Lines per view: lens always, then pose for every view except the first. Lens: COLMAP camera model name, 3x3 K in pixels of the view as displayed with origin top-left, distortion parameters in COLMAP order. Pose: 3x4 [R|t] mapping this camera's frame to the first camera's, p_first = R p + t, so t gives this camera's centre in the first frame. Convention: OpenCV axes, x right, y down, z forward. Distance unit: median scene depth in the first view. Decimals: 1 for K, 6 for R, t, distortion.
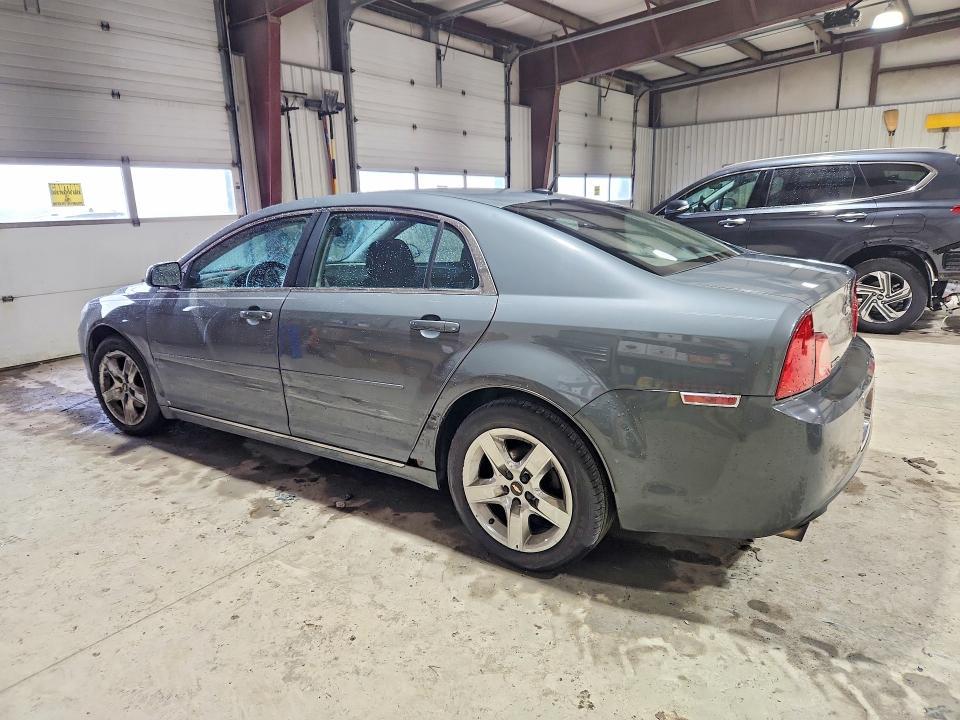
lens RADIAL K [[645.0, 0, 473.8], [0, 645.0, 357.6], [0, 0, 1]] dist [0.073512, -0.067414]
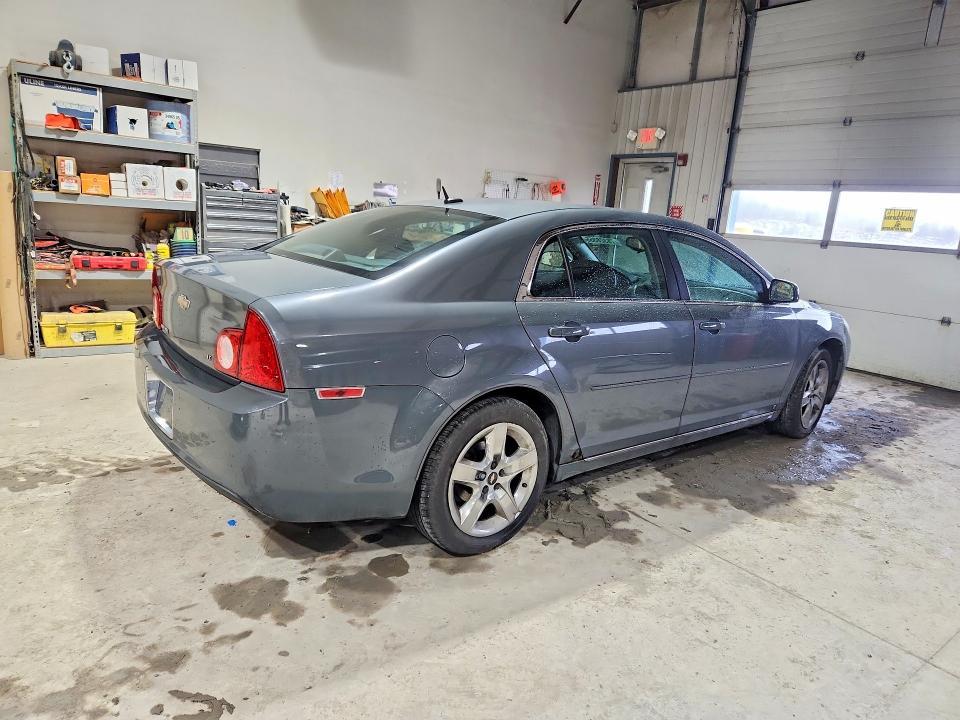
lens RADIAL K [[645.0, 0, 473.8], [0, 645.0, 357.6], [0, 0, 1]] dist [0.073512, -0.067414]
pose [[-0.274789, 0.222416, -0.935426, 1.159413], [-0.280276, 0.912098, 0.299202, -0.351710], [0.919748, 0.344395, -0.188297, 1.330880]]
